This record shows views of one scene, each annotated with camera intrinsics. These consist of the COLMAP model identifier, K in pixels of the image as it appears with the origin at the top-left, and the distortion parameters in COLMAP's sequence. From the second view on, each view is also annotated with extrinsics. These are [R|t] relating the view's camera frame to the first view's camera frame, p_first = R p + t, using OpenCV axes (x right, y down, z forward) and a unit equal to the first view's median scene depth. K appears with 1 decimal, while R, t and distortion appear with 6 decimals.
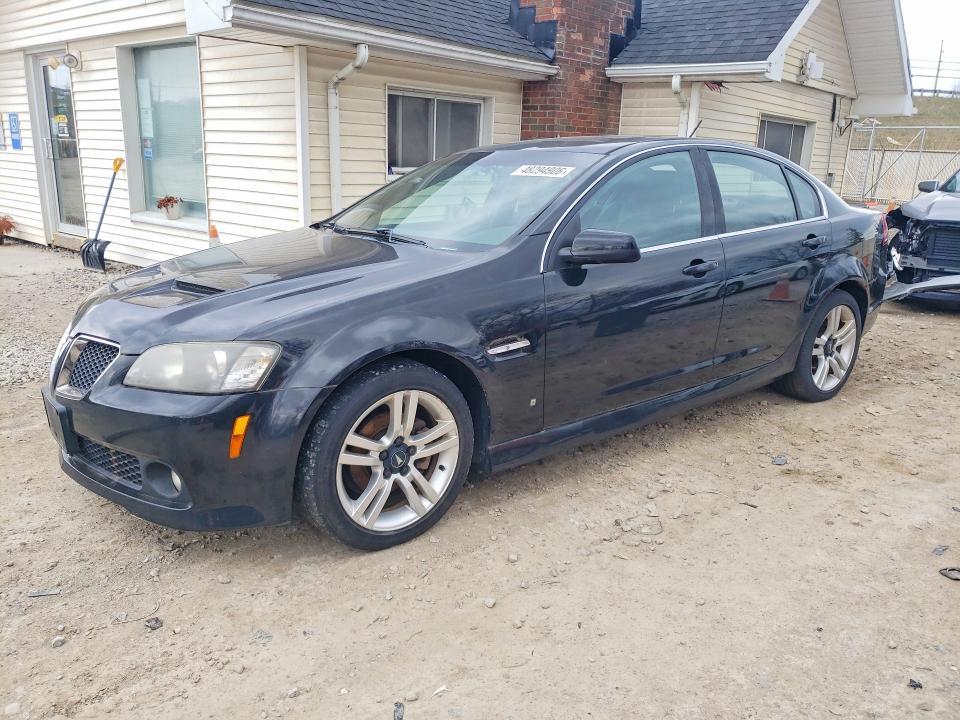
lens RADIAL K [[754.9, 0, 493.6], [0, 754.9, 360.0], [0, 0, 1]] dist [-0.000392, 0.046301]
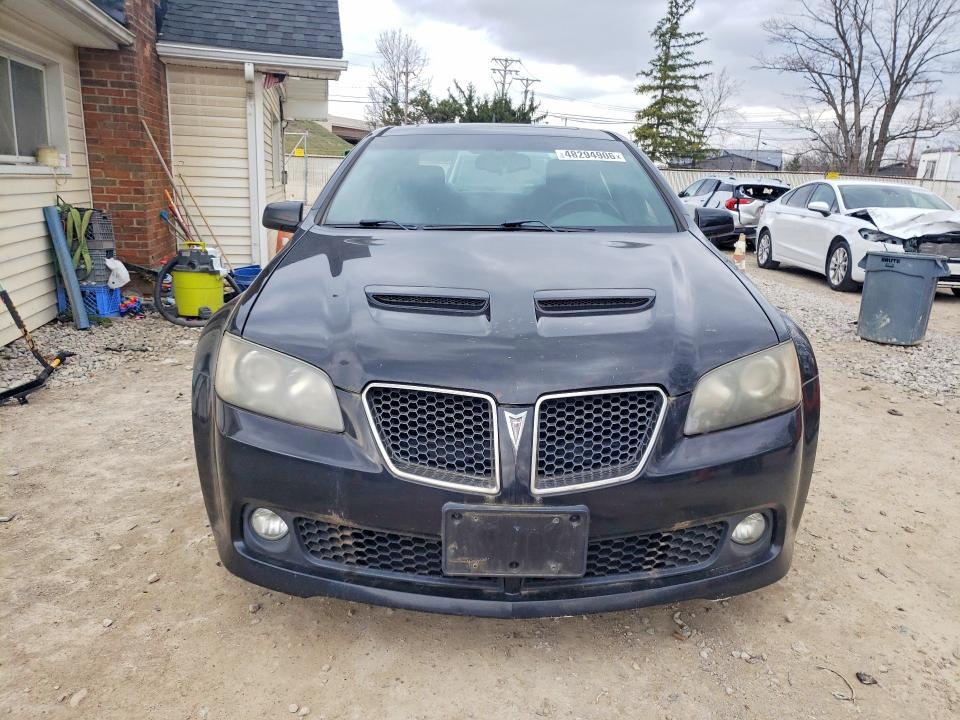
lens RADIAL K [[754.9, 0, 493.6], [0, 754.9, 360.0], [0, 0, 1]] dist [-0.000392, 0.046301]
pose [[0.602835, -0.194042, 0.773911, -0.367705], [0.196213, 0.976242, 0.091933, -0.045337], [-0.773363, 0.096431, 0.626586, 0.215665]]
